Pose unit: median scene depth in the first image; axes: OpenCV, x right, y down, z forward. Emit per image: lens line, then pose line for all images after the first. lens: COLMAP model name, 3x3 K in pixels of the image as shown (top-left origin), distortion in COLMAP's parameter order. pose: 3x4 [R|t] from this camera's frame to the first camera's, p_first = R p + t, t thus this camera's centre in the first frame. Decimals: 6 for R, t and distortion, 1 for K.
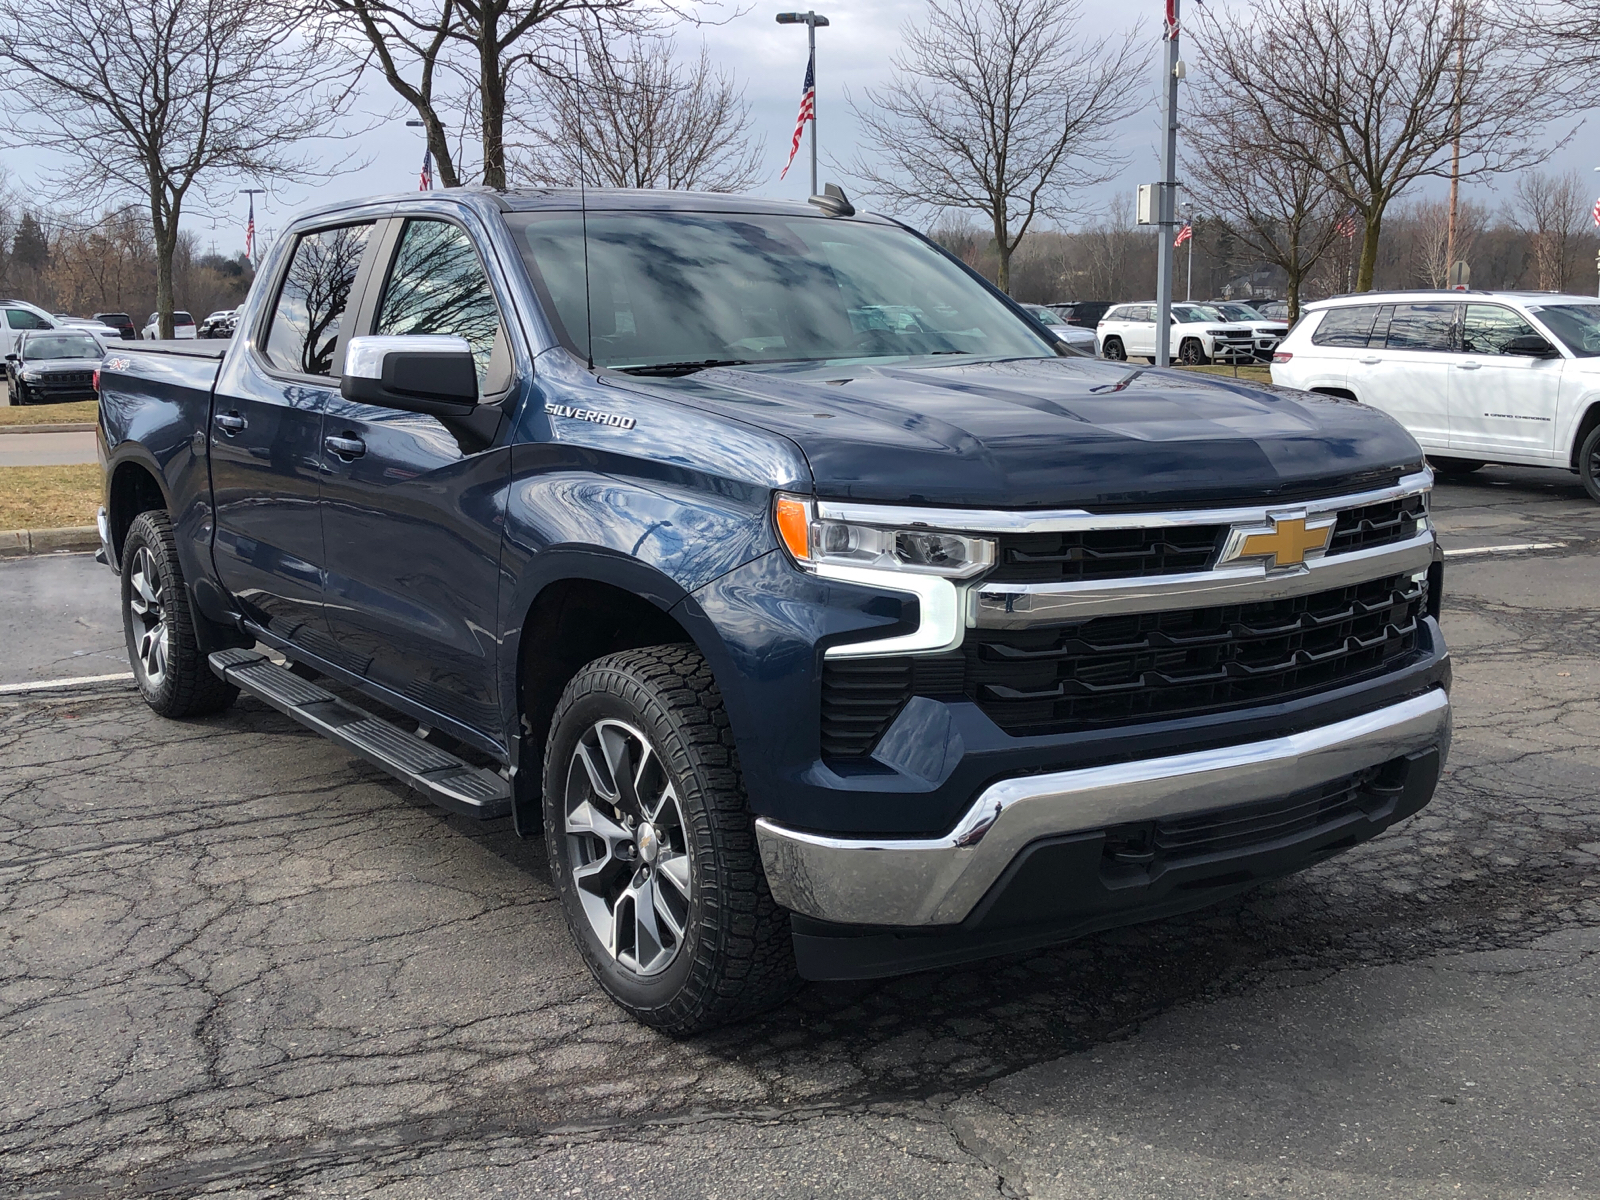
lens RADIAL K [[1666.2, 0, 794.4], [0, 1666.2, 594.6], [0, 0, 1]] dist [0.142659, -0.460483]
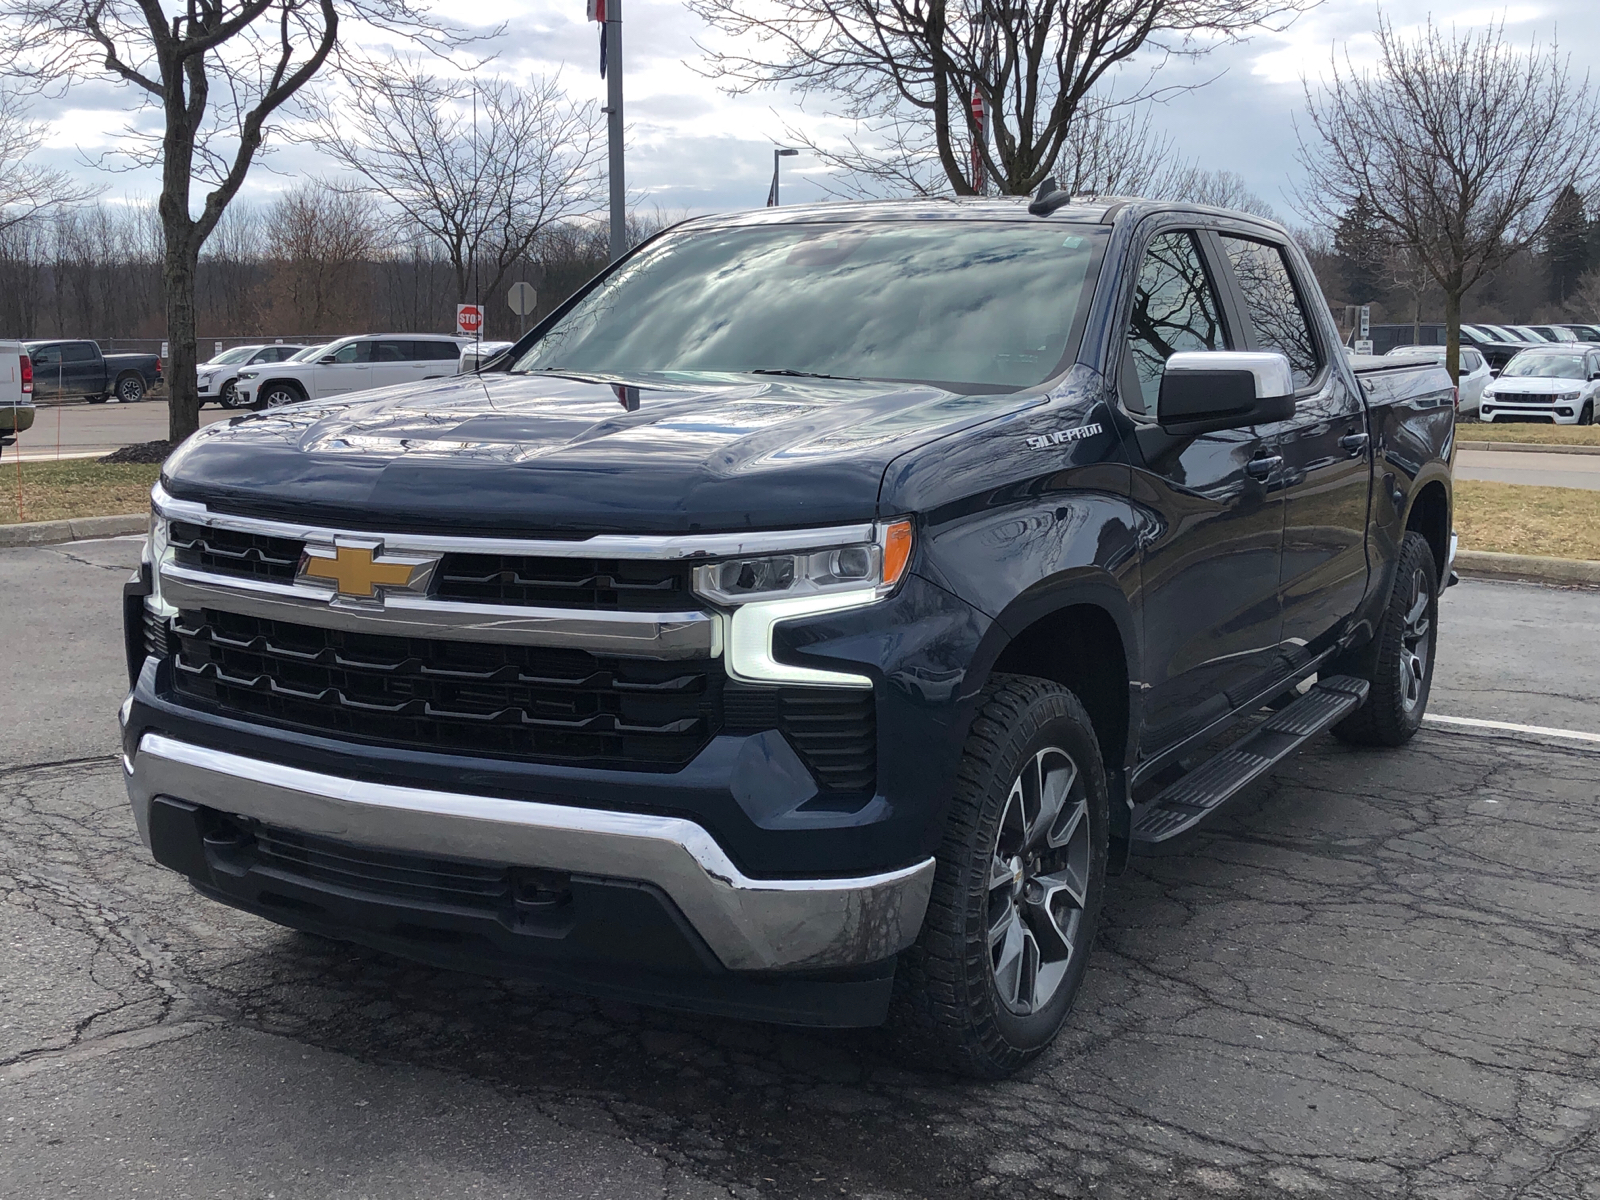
lens RADIAL K [[1841.7, 0, 800.0], [0, 1841.7, 600.0], [0, 0, 1]] dist [0.178808, -0.609144]
pose [[0.424853, 0.139751, -0.894410, 1.151111], [-0.157610, 0.984342, 0.078936, -0.118285], [0.891437, 0.107432, 0.440226, 0.666901]]
